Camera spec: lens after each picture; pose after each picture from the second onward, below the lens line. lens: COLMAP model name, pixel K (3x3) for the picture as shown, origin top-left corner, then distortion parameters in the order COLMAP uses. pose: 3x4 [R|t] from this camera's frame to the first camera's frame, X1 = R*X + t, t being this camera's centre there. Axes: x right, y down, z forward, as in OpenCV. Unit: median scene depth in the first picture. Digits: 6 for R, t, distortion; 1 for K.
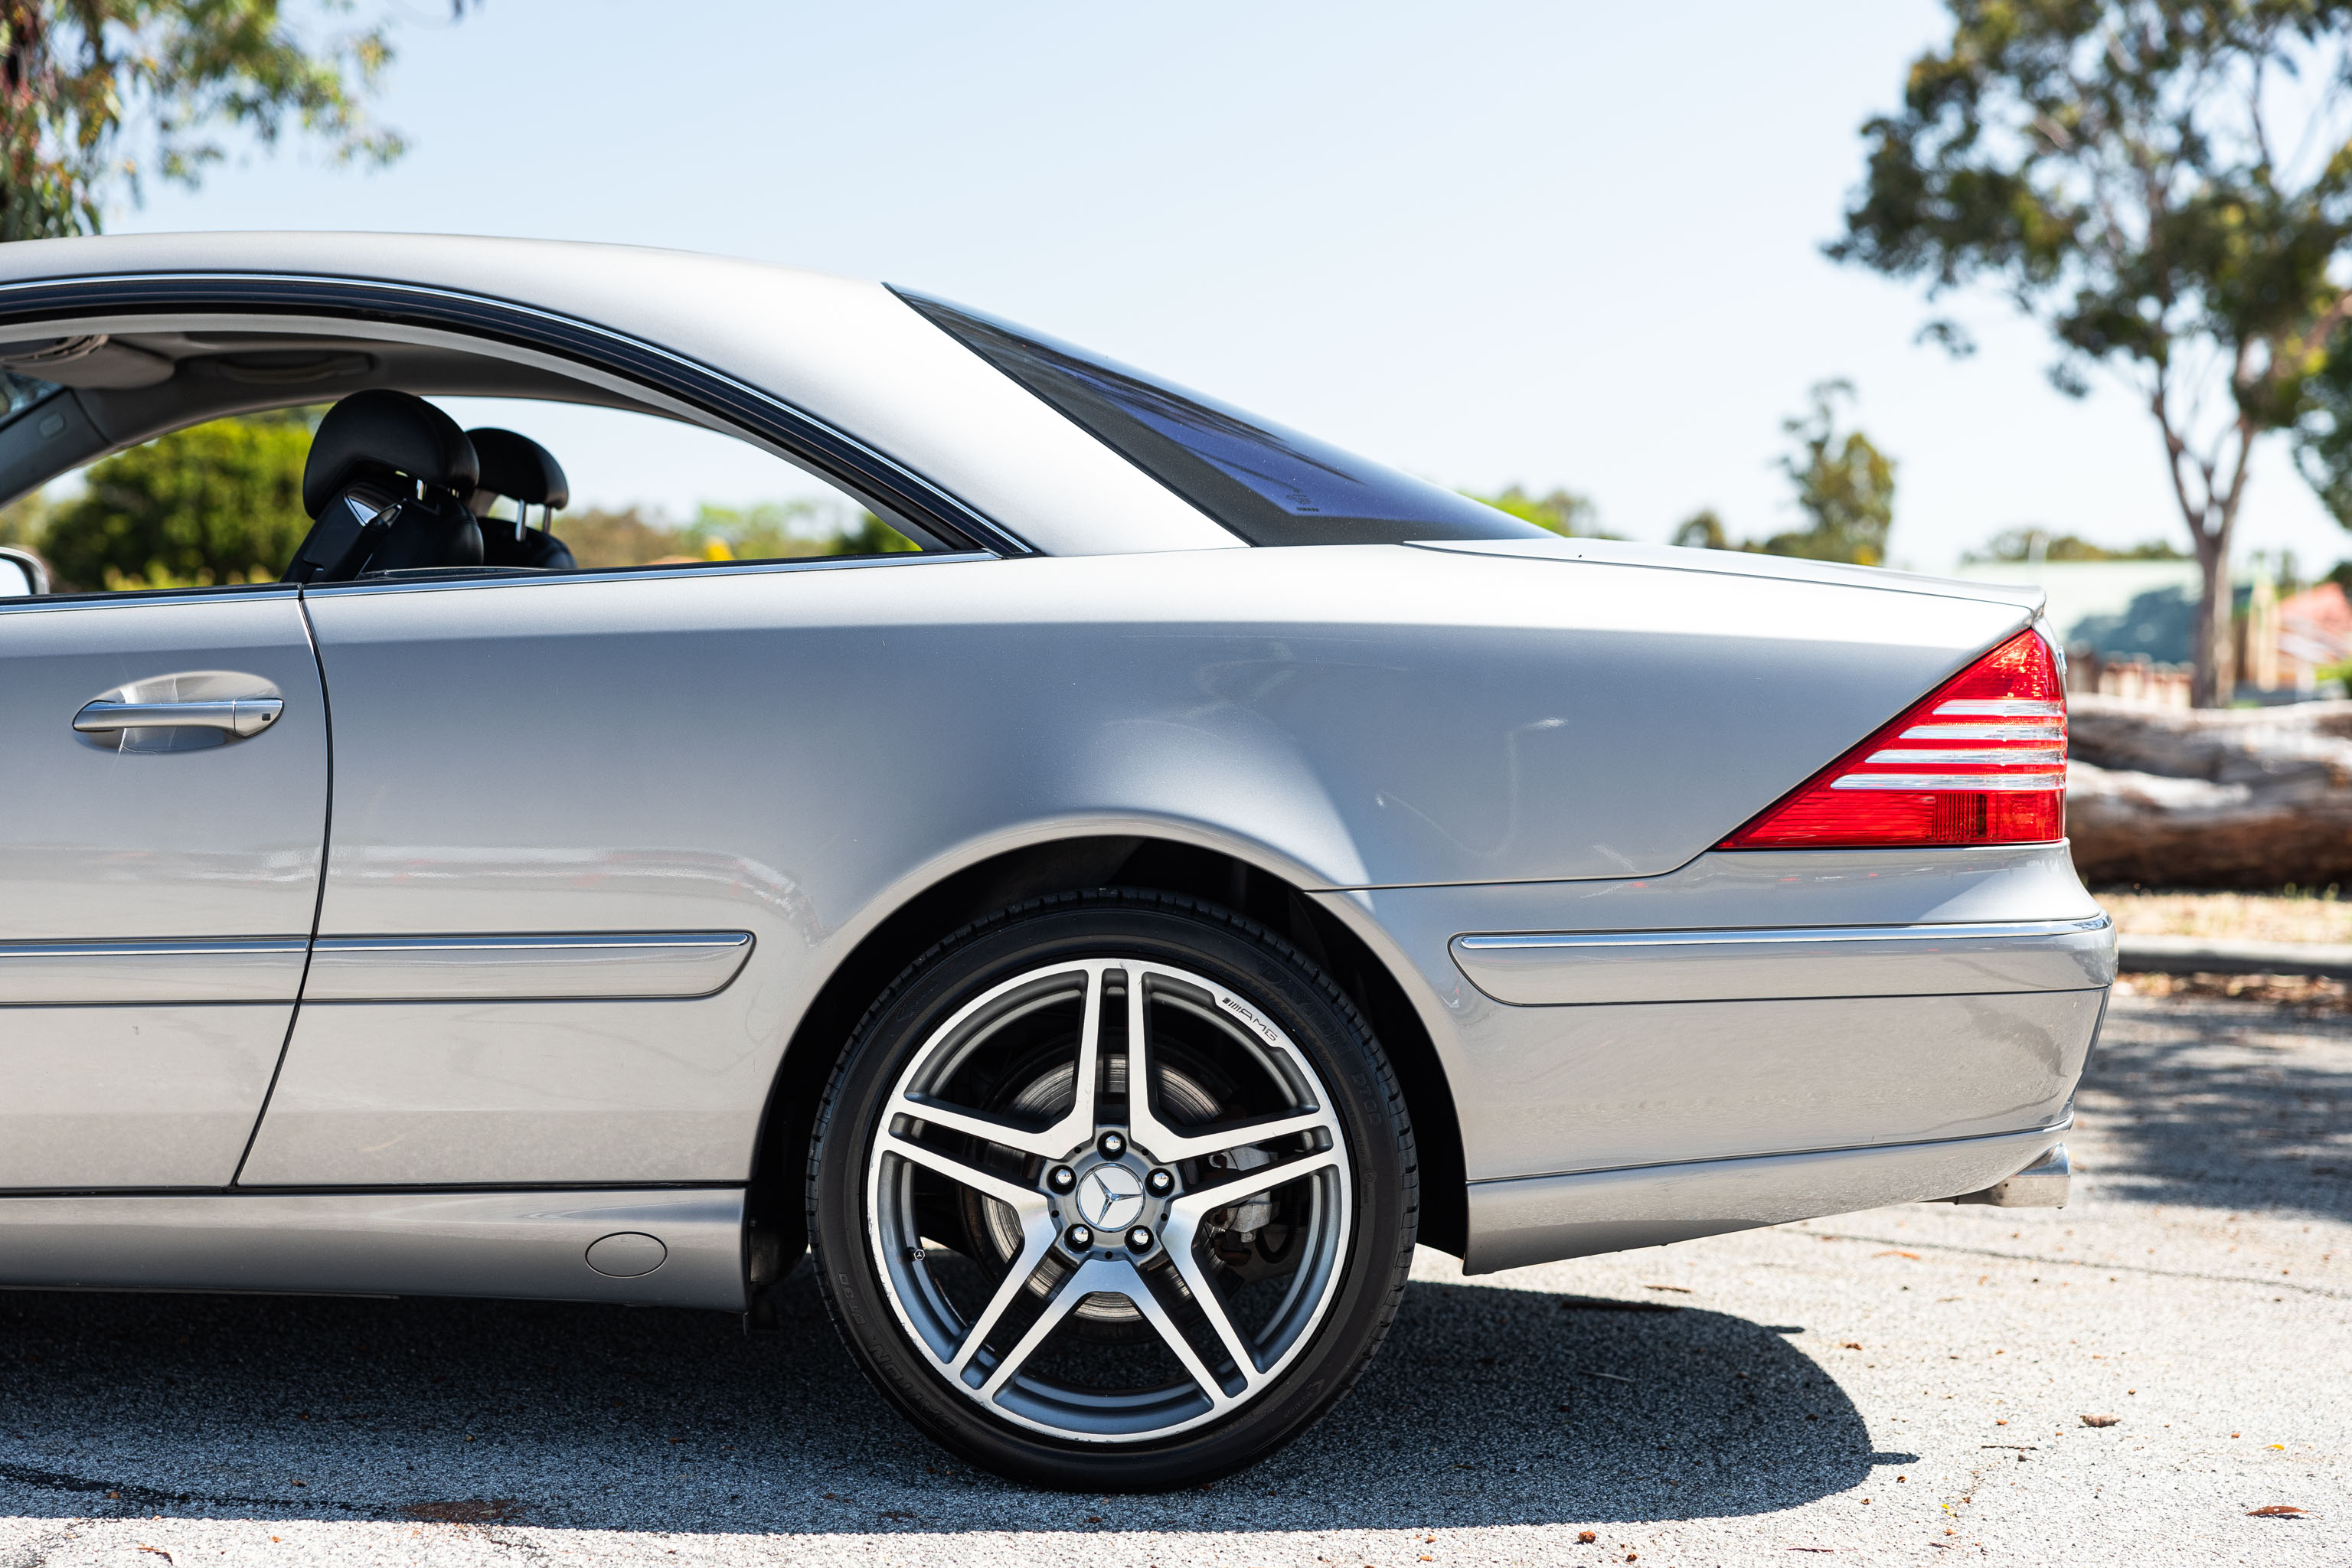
lens RADIAL K [[4263.4, 0, 1192.8], [0, 4263.4, 802.3], [0, 0, 1]] dist [0.036173, 0.000000]
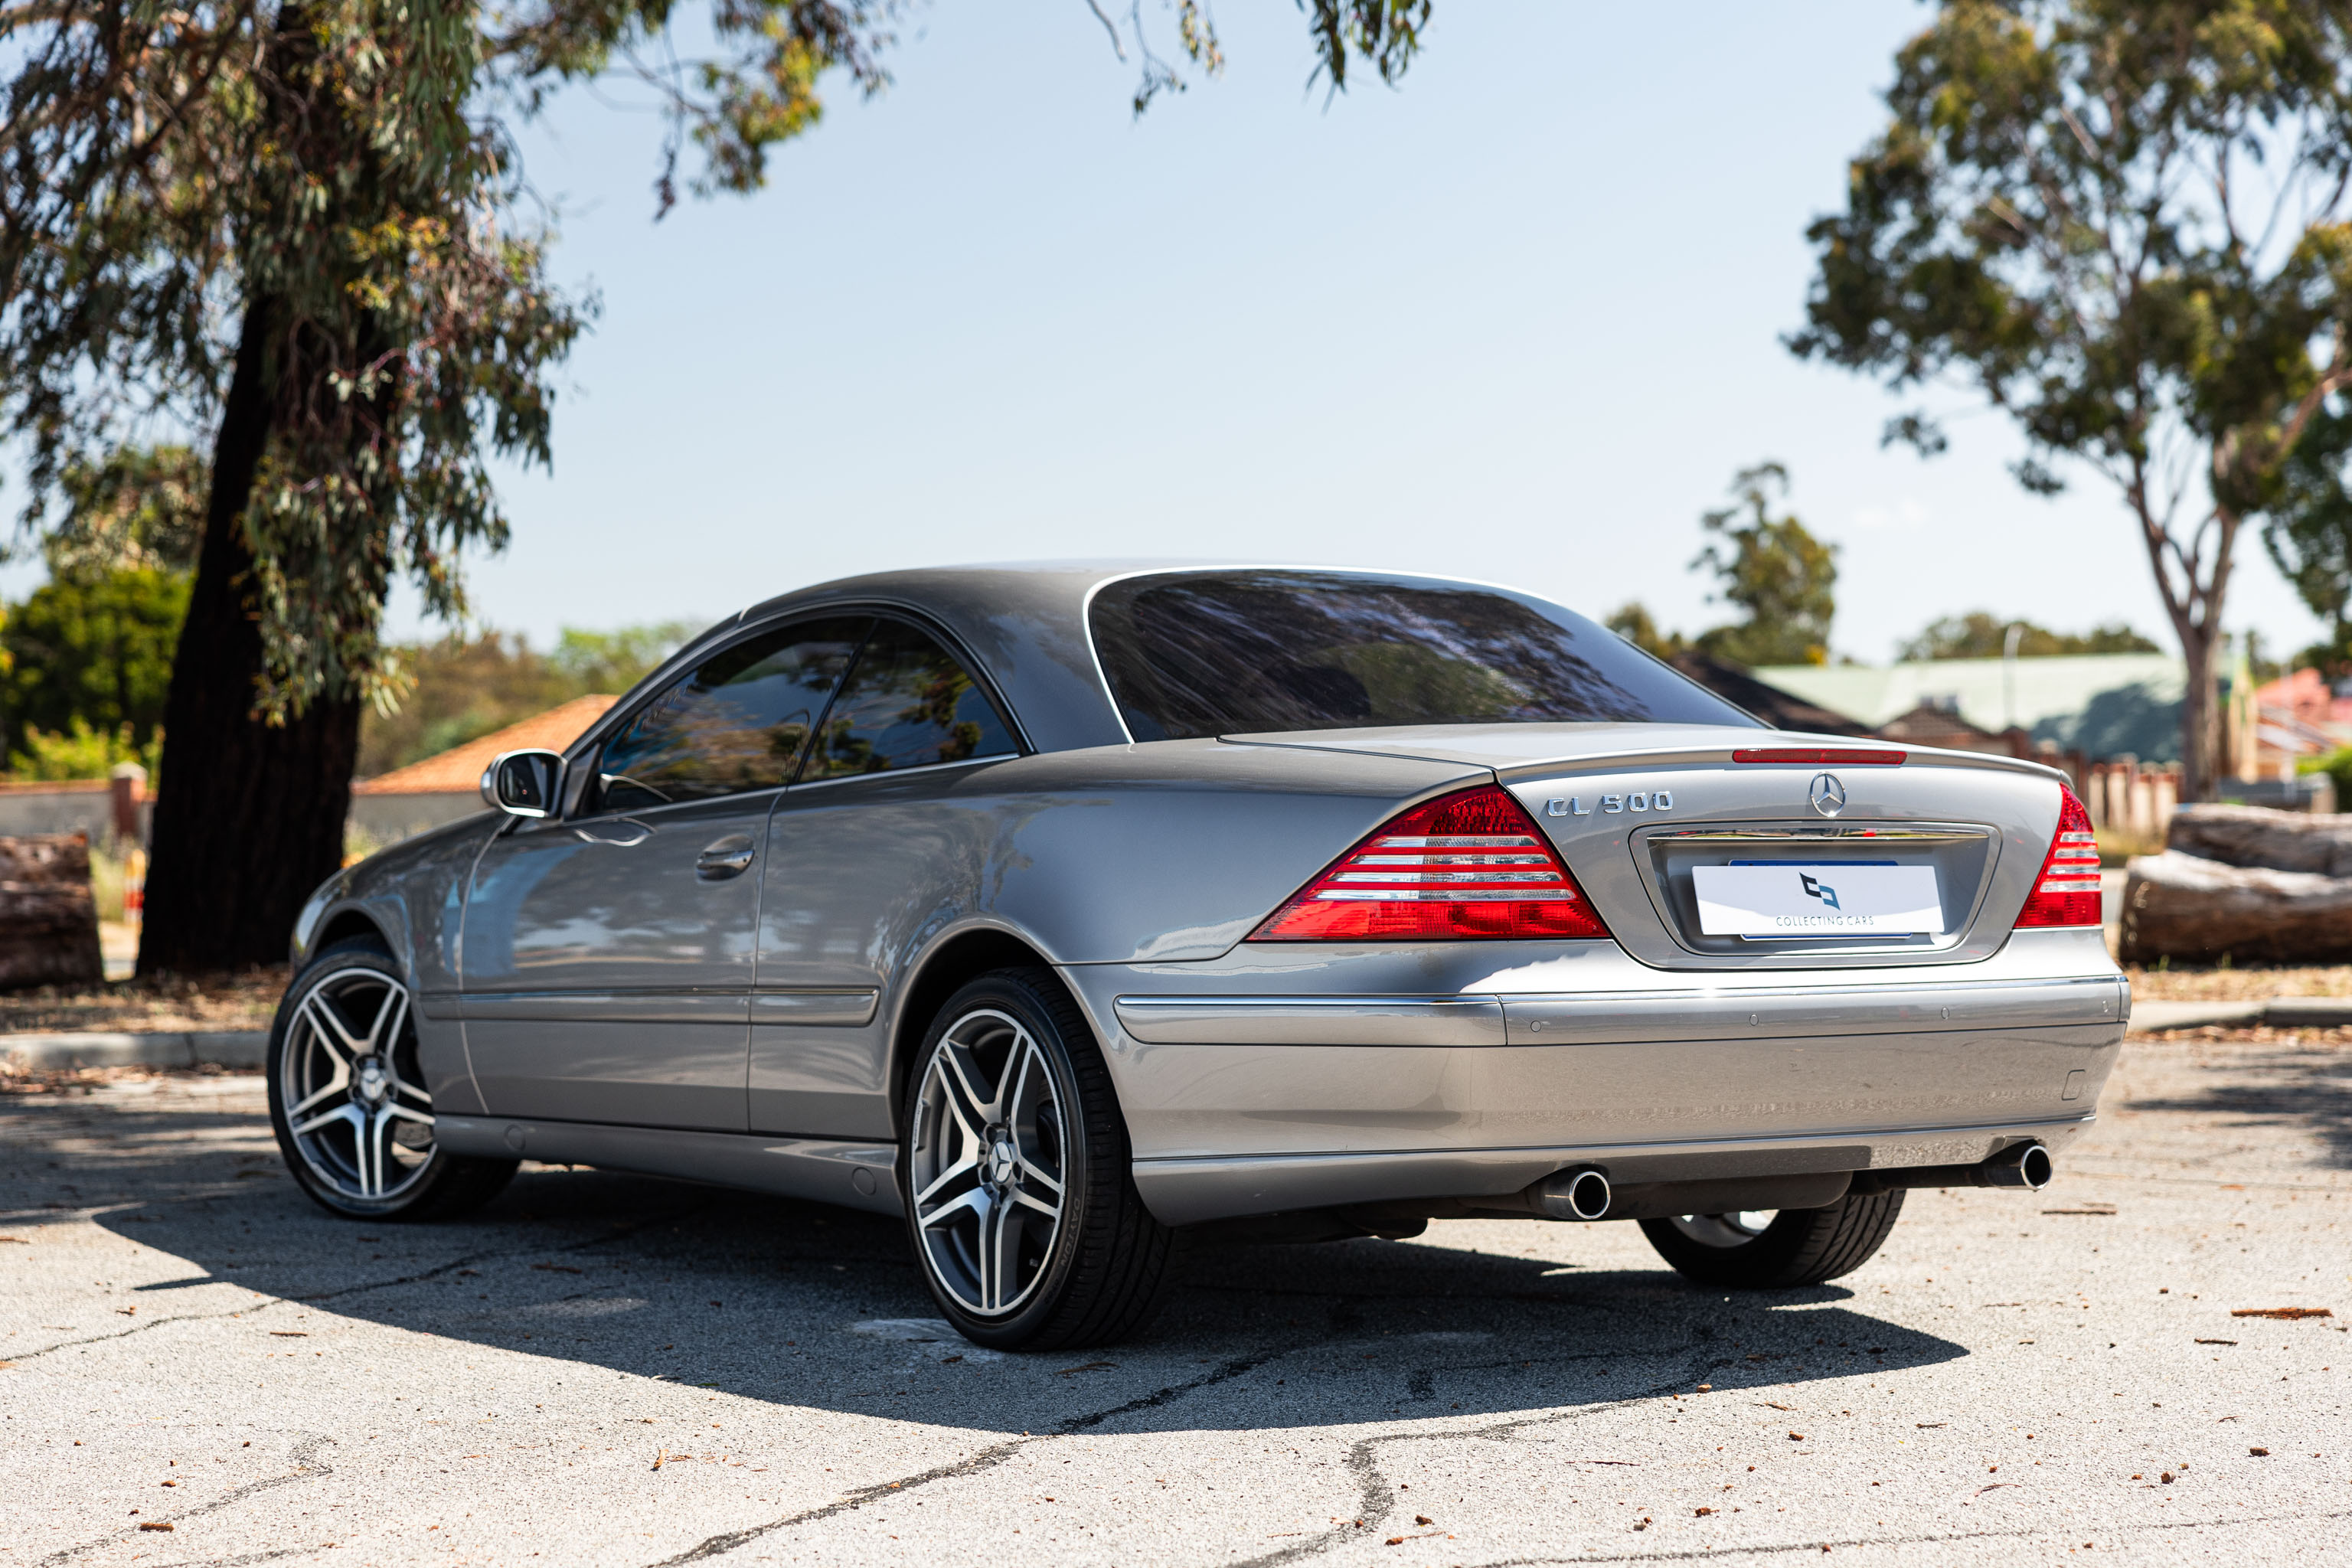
lens RADIAL K [[4598.1, 0, 1181.3], [0, 4598.1, 759.3], [0, 0, 1]] dist [0.045013, 0.000000]
pose [[0.999341, -0.028069, 0.023030, -0.116342], [0.028913, 0.998891, -0.037166, -0.001176], [-0.021961, 0.037807, 0.999044, -0.289661]]
